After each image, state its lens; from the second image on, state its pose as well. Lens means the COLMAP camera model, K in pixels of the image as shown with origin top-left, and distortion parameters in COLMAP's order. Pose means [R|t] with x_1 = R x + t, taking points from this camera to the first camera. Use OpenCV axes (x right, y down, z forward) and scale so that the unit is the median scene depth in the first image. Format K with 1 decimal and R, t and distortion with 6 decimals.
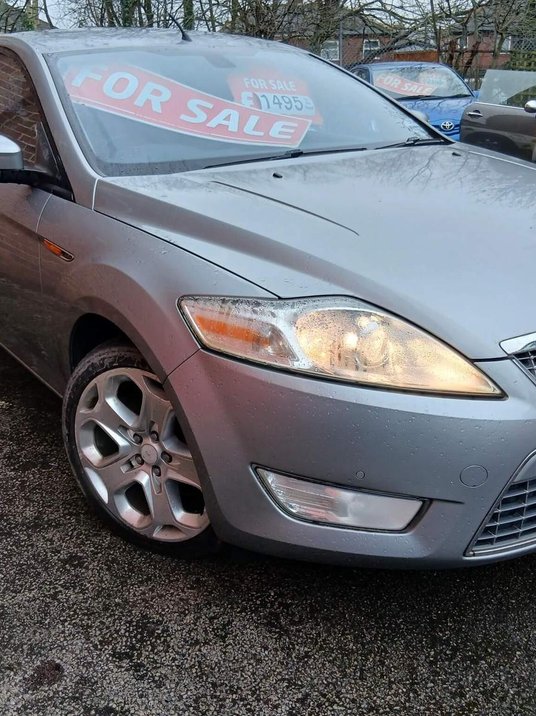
lens RADIAL K [[920.8, 0, 268.0], [0, 920.8, 358.0], [0, 0, 1]] dist [0.239455, 0.016714]
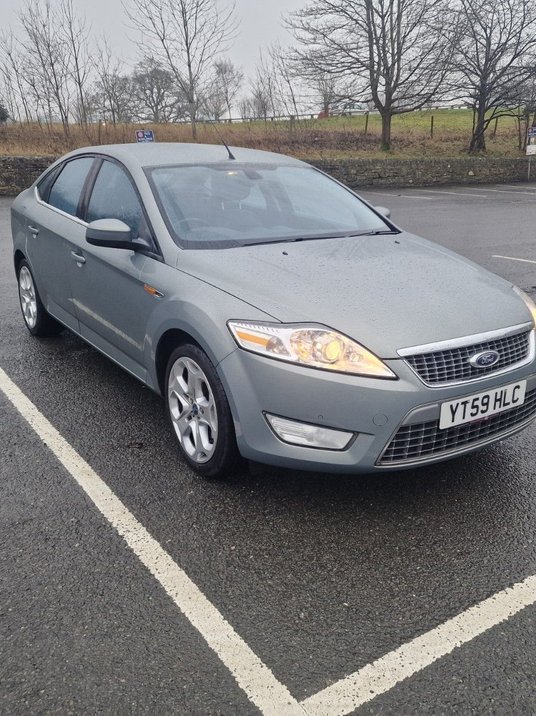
lens RADIAL K [[840.8, 0, 268.0], [0, 840.8, 358.0], [0, 0, 1]] dist [0.142673, 0.006723]
pose [[0.999227, 0.039274, -0.001513, -0.010343], [-0.039301, 0.998844, -0.027662, 0.053470], [0.000425, 0.027700, 0.999616, -0.690596]]
